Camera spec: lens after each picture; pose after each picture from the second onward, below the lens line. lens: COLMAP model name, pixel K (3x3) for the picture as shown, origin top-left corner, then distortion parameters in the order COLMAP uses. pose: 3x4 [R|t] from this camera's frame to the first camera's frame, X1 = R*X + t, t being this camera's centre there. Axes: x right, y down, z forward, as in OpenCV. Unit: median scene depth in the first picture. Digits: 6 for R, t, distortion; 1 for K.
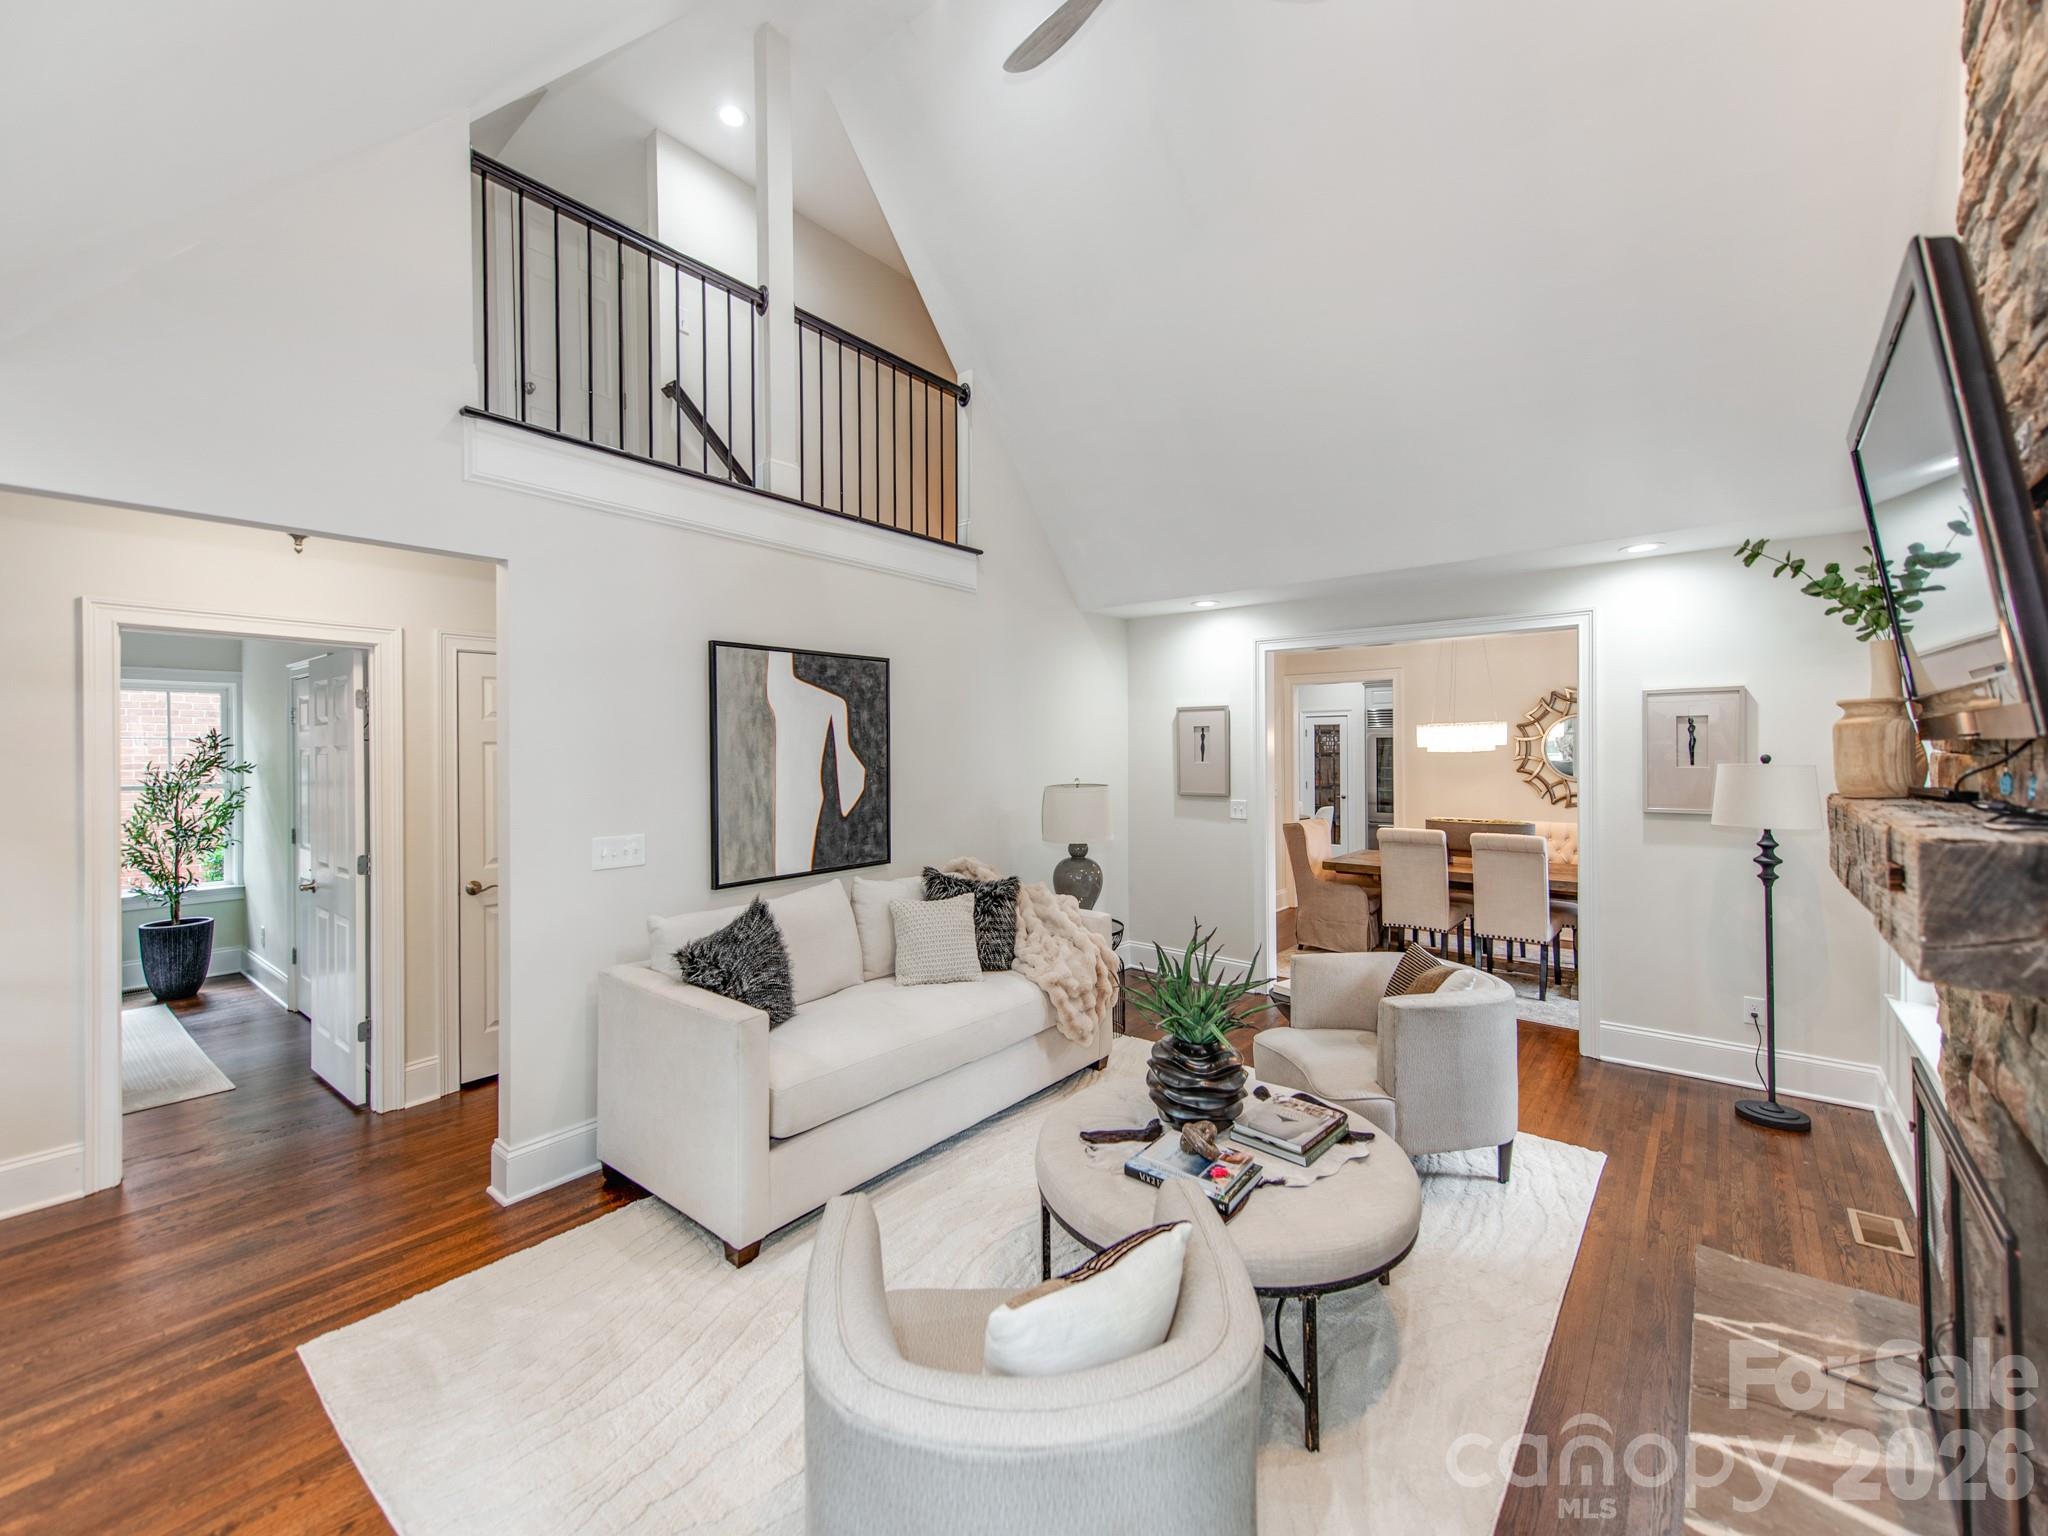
lens RADIAL K [[872.9, 0, 1013.2], [0, 872.9, 753.2], [0, 0, 1]] dist [0.013879, -0.000658]
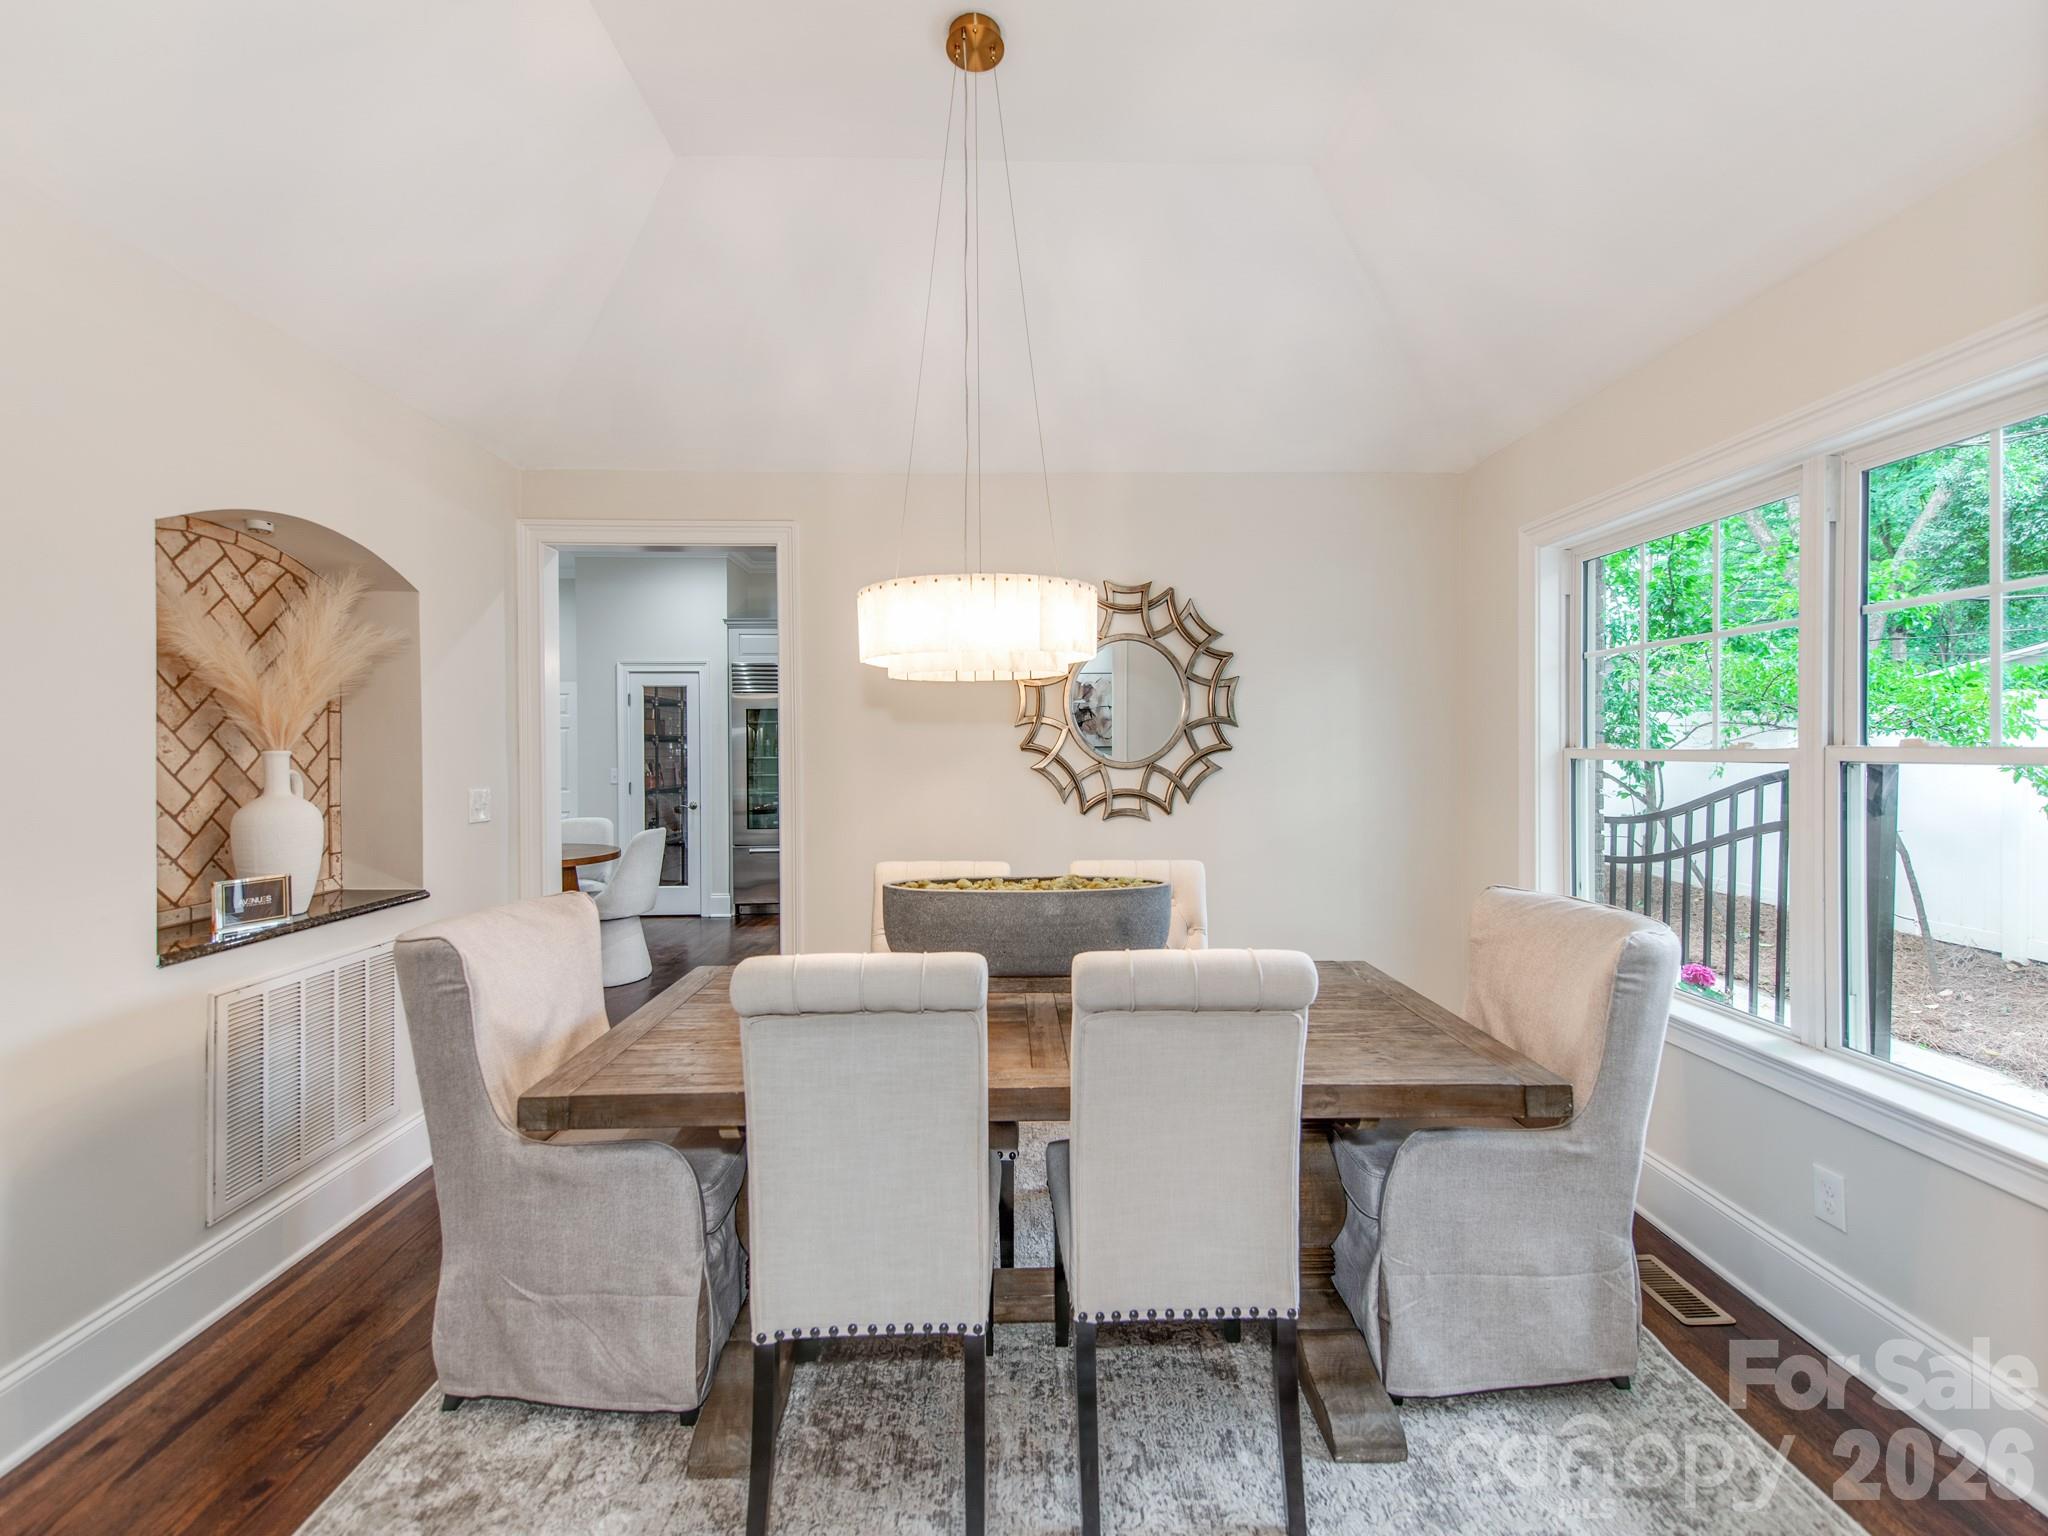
lens RADIAL K [[847.8, 0, 1042.6], [0, 847.8, 758.4], [0, 0, 1]] dist [0.020146, 0.000042]
pose [[0.750754, -0.002858, 0.660576, 0.448439], [0.002075, 0.999996, 0.001969, 0.041750], [-0.660579, -0.000107, 0.750756, 1.057564]]
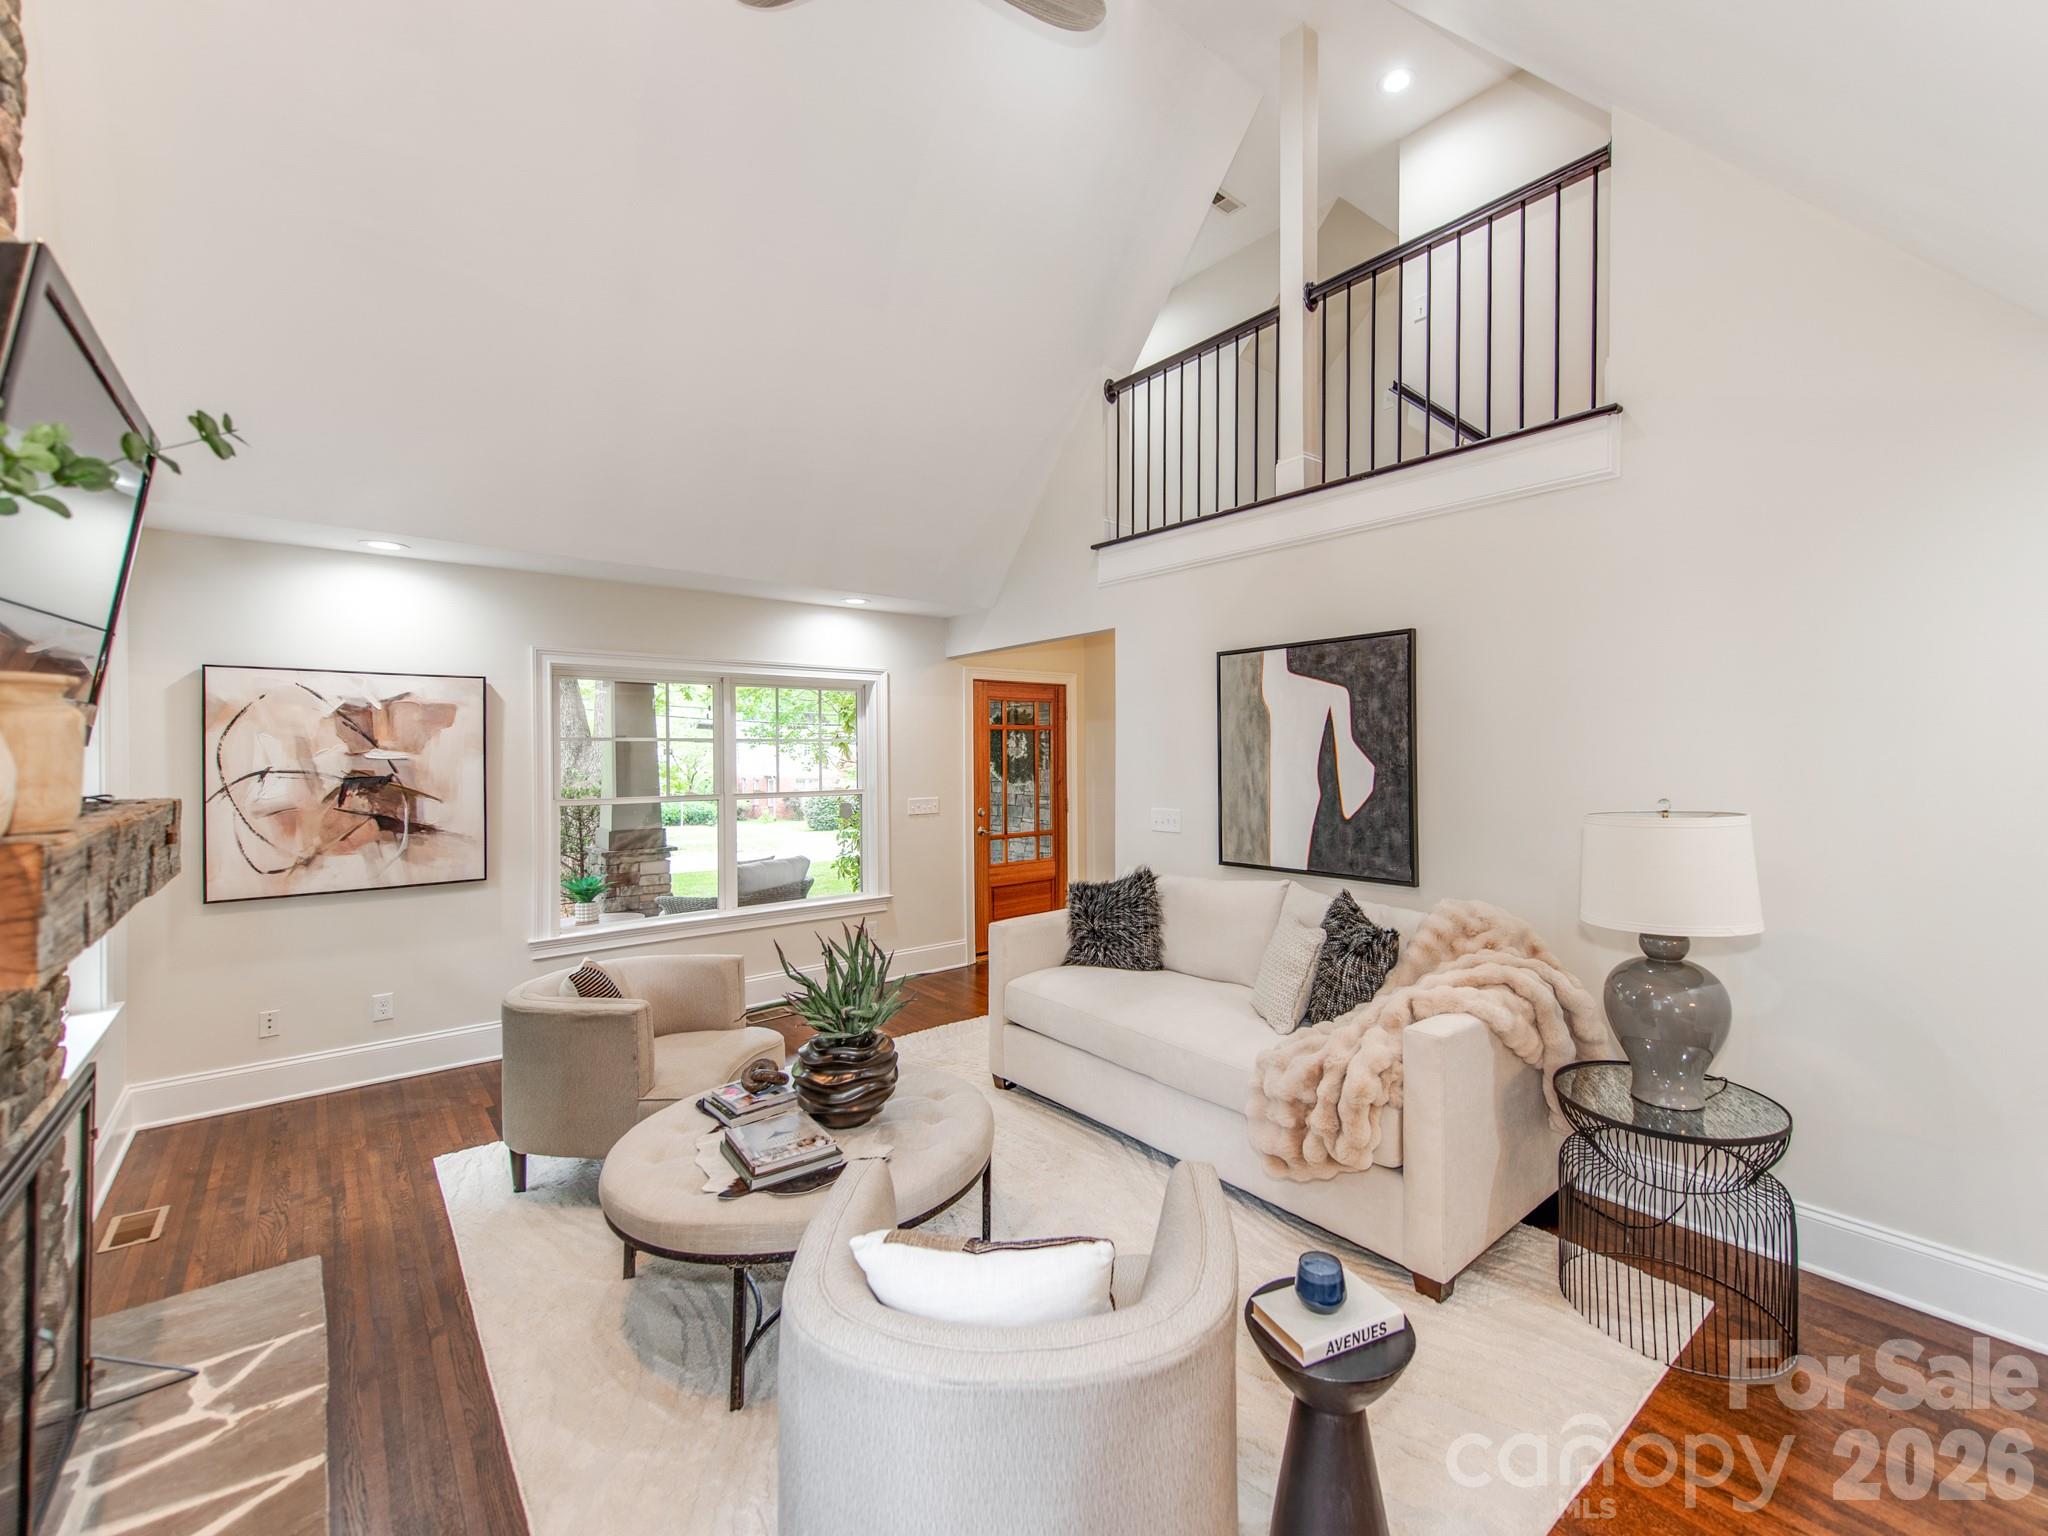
lens RADIAL K [[872.9, 0, 1038.7], [0, 872.9, 737.5], [0, 0, 1]] dist [0.013879, -0.000658]
pose [[-0.195301, -0.008558, -0.980706, 0.733795], [0.004680, 0.999942, -0.009658, -0.003482], [0.980732, -0.006476, -0.195250, 0.854305]]
